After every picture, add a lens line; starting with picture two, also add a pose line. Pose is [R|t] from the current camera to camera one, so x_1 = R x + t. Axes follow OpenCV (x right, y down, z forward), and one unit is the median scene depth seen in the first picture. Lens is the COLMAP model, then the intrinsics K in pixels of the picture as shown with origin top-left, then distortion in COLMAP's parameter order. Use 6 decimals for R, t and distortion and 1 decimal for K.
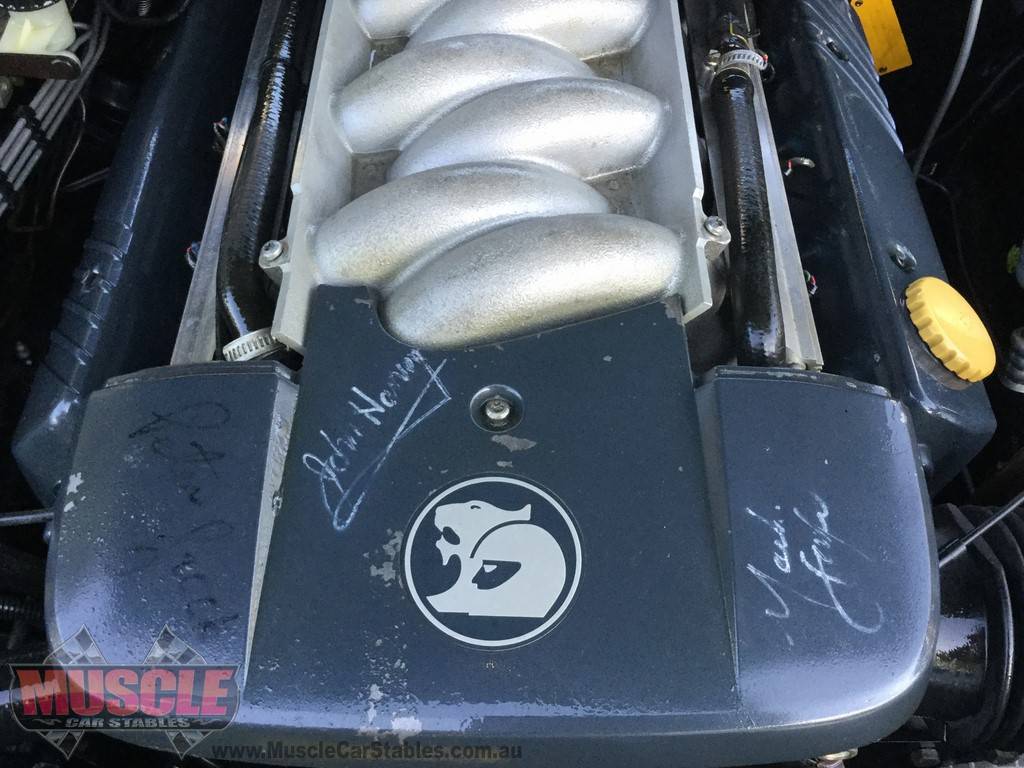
lens RADIAL K [[1090.5, 0, 512.0], [0, 1090.5, 384.0], [0, 0, 1]] dist [0.003596, -0.023517]
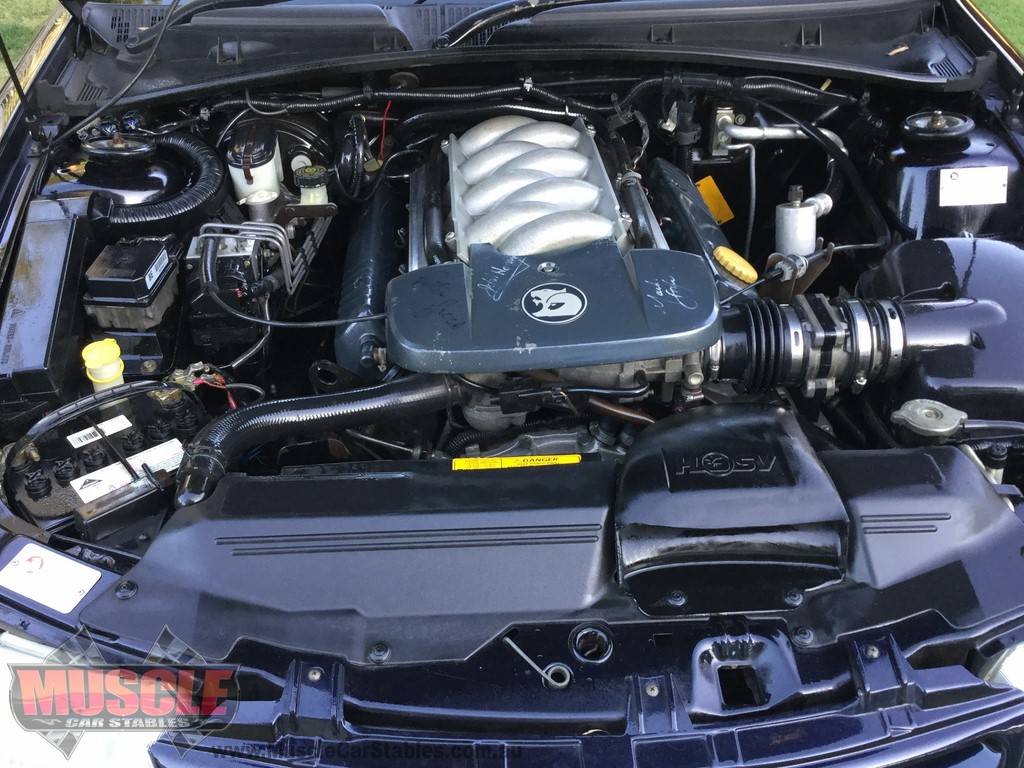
lens RADIAL K [[1090.5, 0, 512.0], [0, 1090.5, 384.0], [0, 0, 1]] dist [0.003596, -0.023517]
pose [[0.995335, -0.089592, 0.035785, -0.213515], [0.096386, 0.939344, -0.329154, 1.110151], [-0.004125, 0.331068, 0.943598, -1.343841]]
